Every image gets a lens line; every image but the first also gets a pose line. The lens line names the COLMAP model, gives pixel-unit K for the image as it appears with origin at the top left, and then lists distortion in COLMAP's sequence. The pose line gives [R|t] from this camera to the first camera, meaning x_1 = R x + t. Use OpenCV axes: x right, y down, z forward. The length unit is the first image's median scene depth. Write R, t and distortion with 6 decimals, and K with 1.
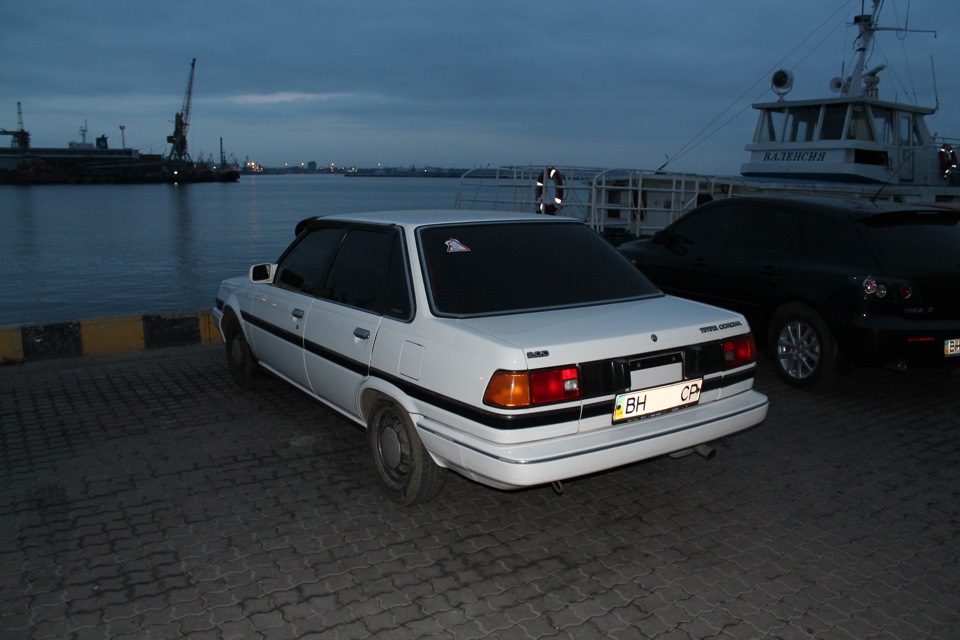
lens RADIAL K [[796.4, 0, 481.6], [0, 796.4, 316.9], [0, 0, 1]] dist [-0.218748, 0.222392]
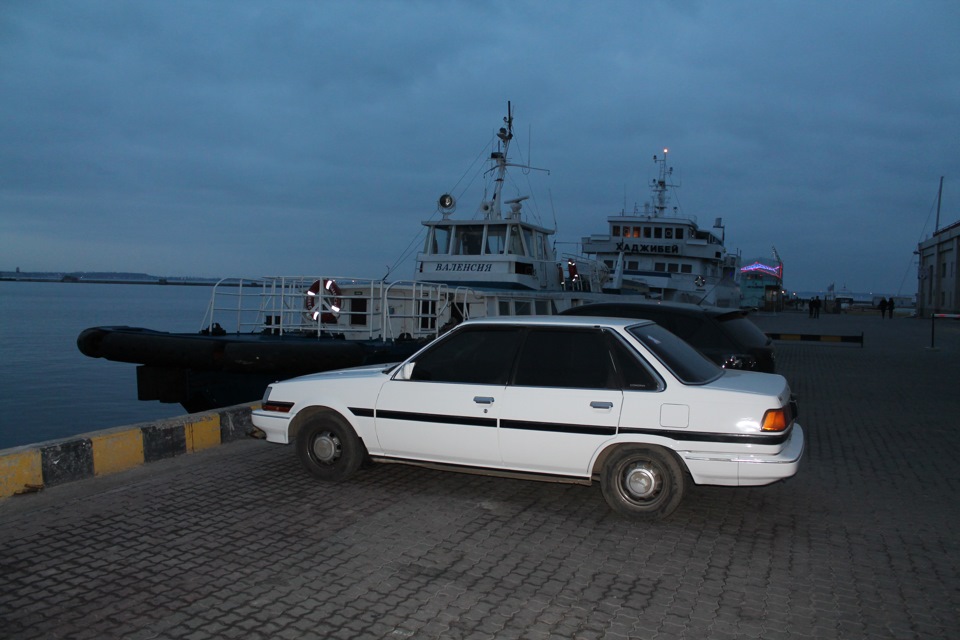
lens RADIAL K [[796.4, 0, 481.6], [0, 796.4, 316.9], [0, 0, 1]] dist [-0.218748, 0.222392]
pose [[0.841015, -0.010684, 0.540907, -0.235779], [0.083491, 0.990391, -0.110251, 0.000732], [-0.534531, 0.137883, 0.833825, -0.011892]]
